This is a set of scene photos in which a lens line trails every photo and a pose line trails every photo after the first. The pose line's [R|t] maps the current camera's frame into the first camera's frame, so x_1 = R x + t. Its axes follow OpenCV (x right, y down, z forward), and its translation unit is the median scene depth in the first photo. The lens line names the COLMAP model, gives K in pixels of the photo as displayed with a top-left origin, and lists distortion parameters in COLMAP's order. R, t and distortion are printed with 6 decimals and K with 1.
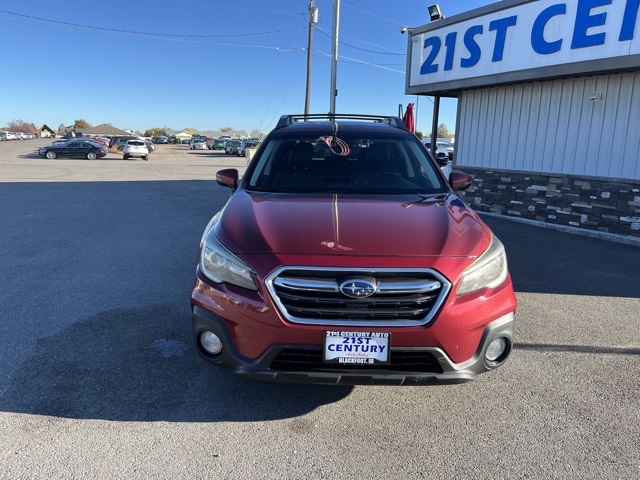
lens RADIAL K [[483.1, 0, 313.5], [0, 483.1, 239.8], [0, 0, 1]] dist [0.065653, -0.087490]
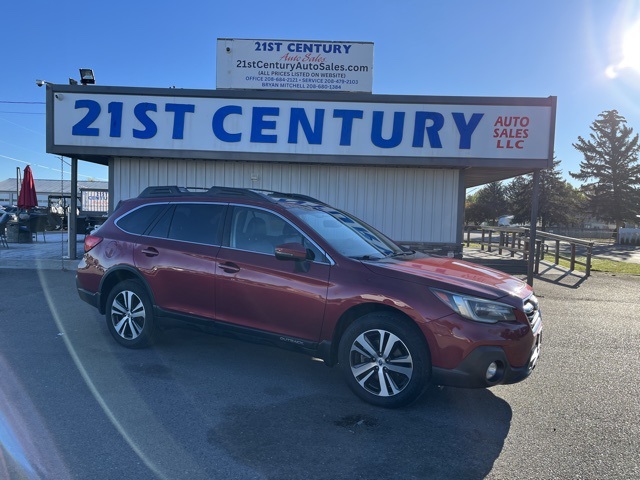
lens RADIAL K [[483.1, 0, 317.4], [0, 483.1, 241.3], [0, 0, 1]] dist [0.065653, -0.087490]
pose [[0.475102, -0.052864, 0.878341, -0.482331], [0.151494, 0.988203, -0.022468, -0.056321], [-0.866792, 0.143738, 0.477506, 0.215353]]
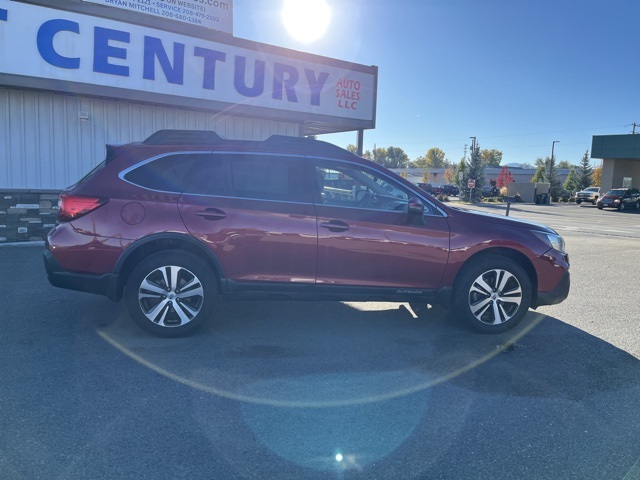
lens RADIAL K [[483.1, 0, 323.8], [0, 483.1, 234.3], [0, 0, 1]] dist [0.065653, -0.087490]
pose [[-0.163703, -0.142798, 0.976120, -0.540659], [0.154922, 0.973470, 0.168392, -0.128711], [-0.974269, 0.178789, -0.137237, 0.624141]]
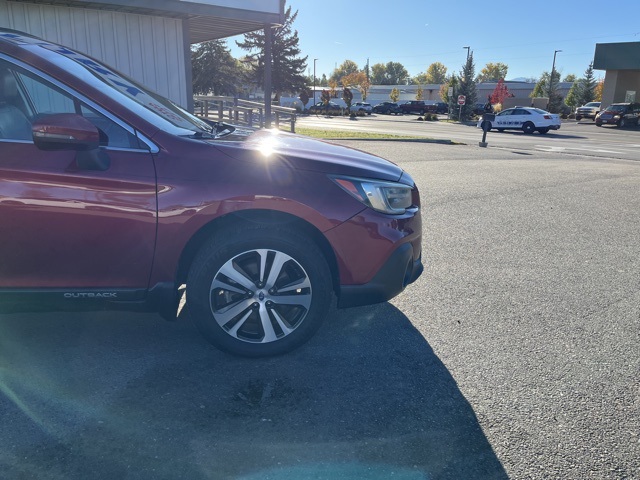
lens RADIAL K [[483.1, 0, 316.6], [0, 483.1, 231.3], [0, 0, 1]] dist [0.065653, -0.087490]
pose [[-0.152502, -0.288400, 0.945288, -0.341990], [0.169897, 0.934586, 0.312544, -0.069472], [-0.973590, 0.208265, -0.093528, 0.376921]]
